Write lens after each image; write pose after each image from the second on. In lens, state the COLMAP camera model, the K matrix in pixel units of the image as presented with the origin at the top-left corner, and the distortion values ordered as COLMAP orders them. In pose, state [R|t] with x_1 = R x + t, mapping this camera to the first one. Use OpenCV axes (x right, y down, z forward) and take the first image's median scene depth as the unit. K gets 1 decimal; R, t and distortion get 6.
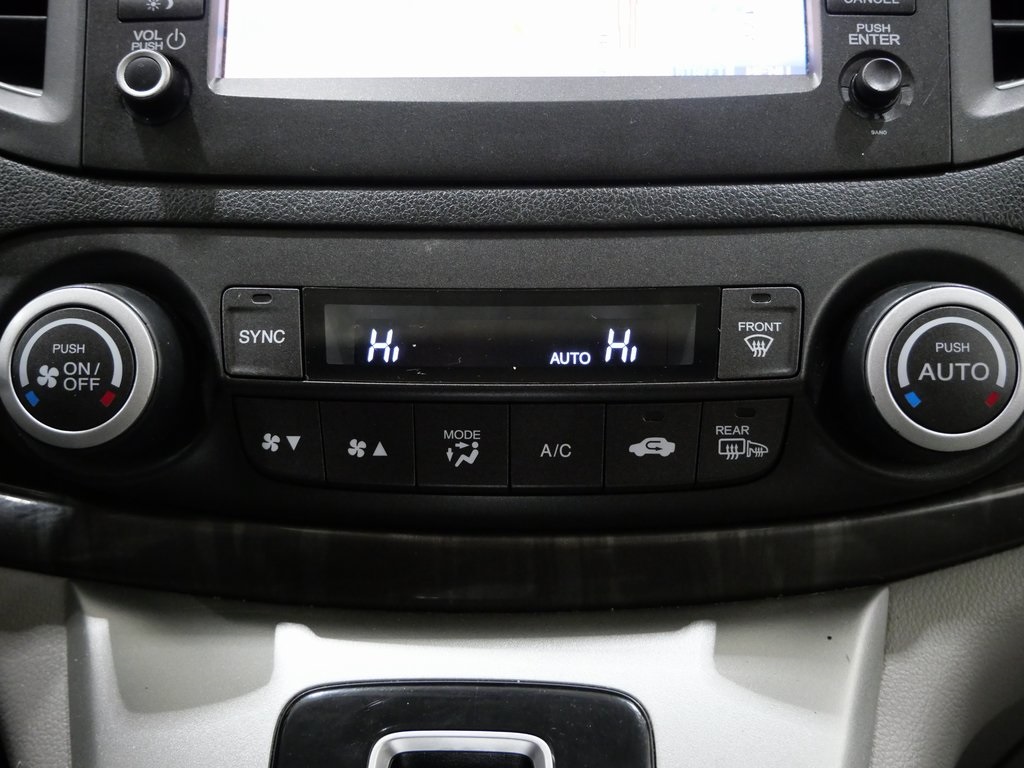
lens RADIAL K [[1176.4, 0, 512.0], [0, 1176.4, 384.0], [0, 0, 1]] dist [0.015916, 0.010359]
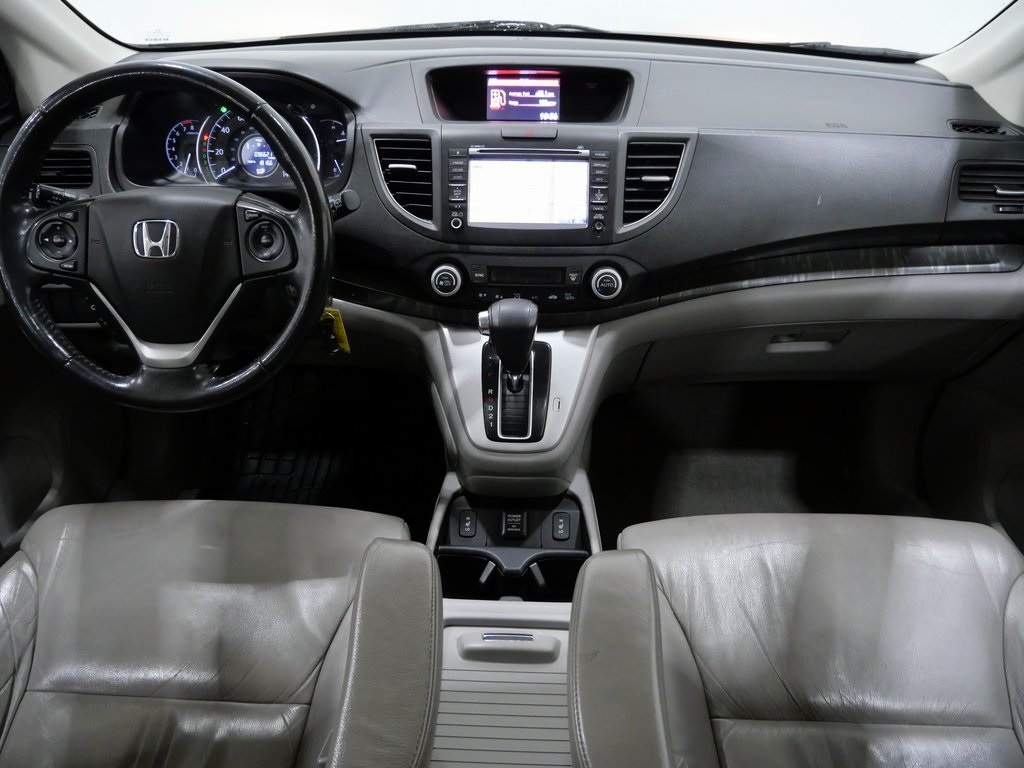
lens RADIAL K [[698.5, 0, 512.0], [0, 698.5, 384.0], [0, 0, 1]] dist [-0.058996, 0.048088]
pose [[0.999888, 0.012797, 0.007764, -0.081788], [-0.014188, 0.975600, 0.219095, -0.243544], [-0.004771, -0.219181, 0.975673, -2.089445]]
